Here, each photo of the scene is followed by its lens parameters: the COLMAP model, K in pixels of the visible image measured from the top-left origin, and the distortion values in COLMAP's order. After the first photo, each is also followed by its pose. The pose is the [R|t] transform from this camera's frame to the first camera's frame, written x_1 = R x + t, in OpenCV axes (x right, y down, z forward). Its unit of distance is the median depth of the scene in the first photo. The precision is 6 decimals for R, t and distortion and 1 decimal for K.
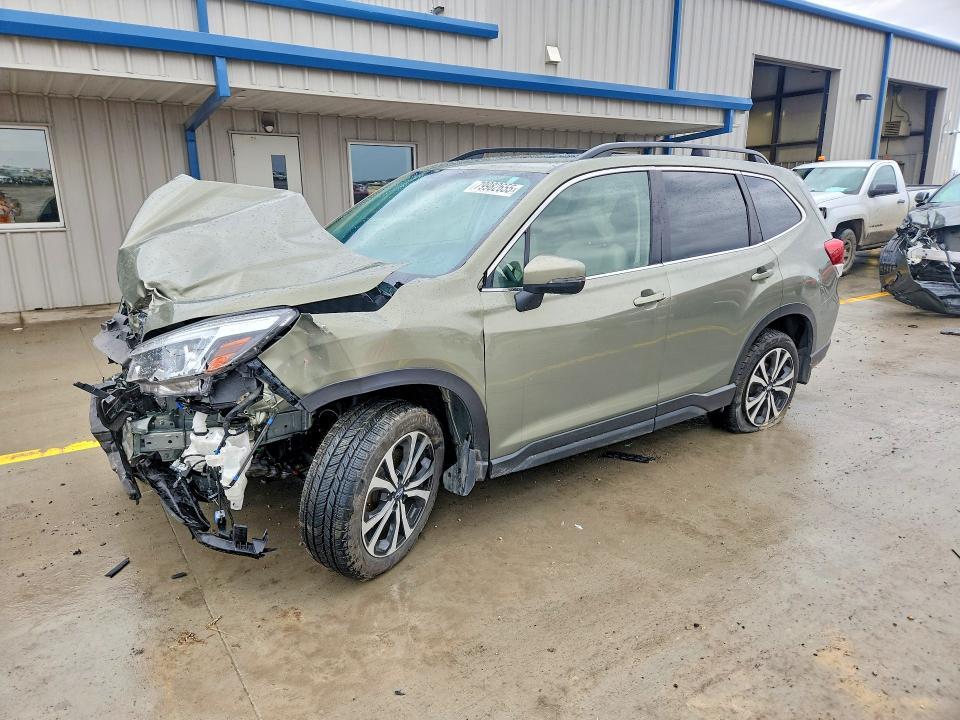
lens RADIAL K [[631.6, 0, 480.0], [0, 631.6, 360.0], [0, 0, 1]] dist [0.006577, 0.000967]
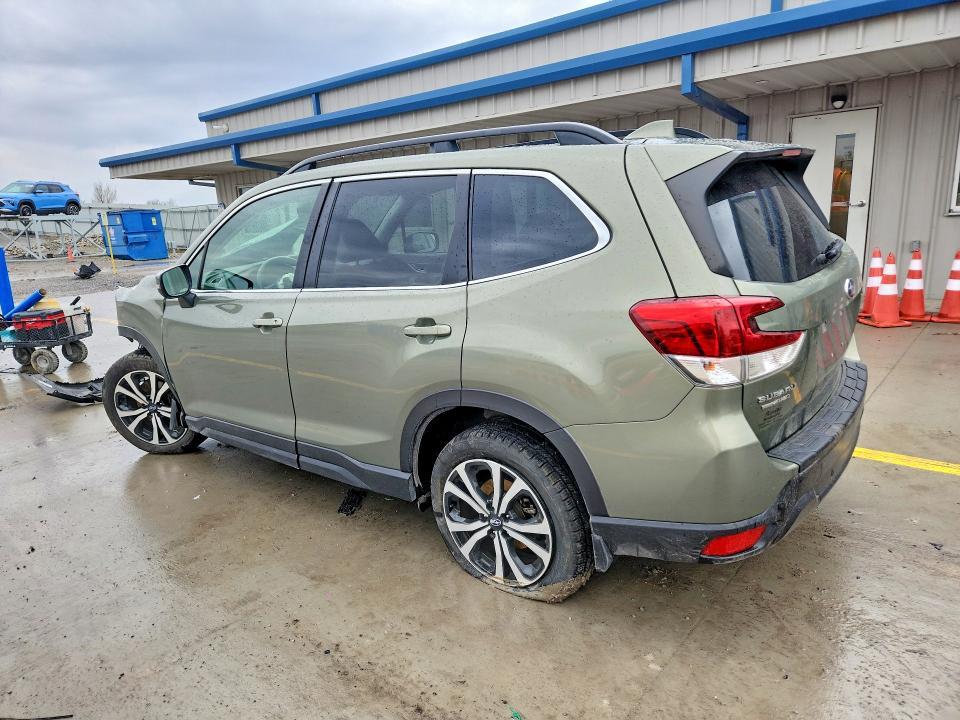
lens RADIAL K [[646.9, 0, 480.0], [0, 646.9, 360.0], [0, 0, 1]] dist [-0.002883, -0.000409]
pose [[0.292077, 0.212969, -0.932382, 1.025958], [-0.190231, 0.968349, 0.161593, -0.208471], [0.937285, 0.130171, 0.323346, 0.793272]]
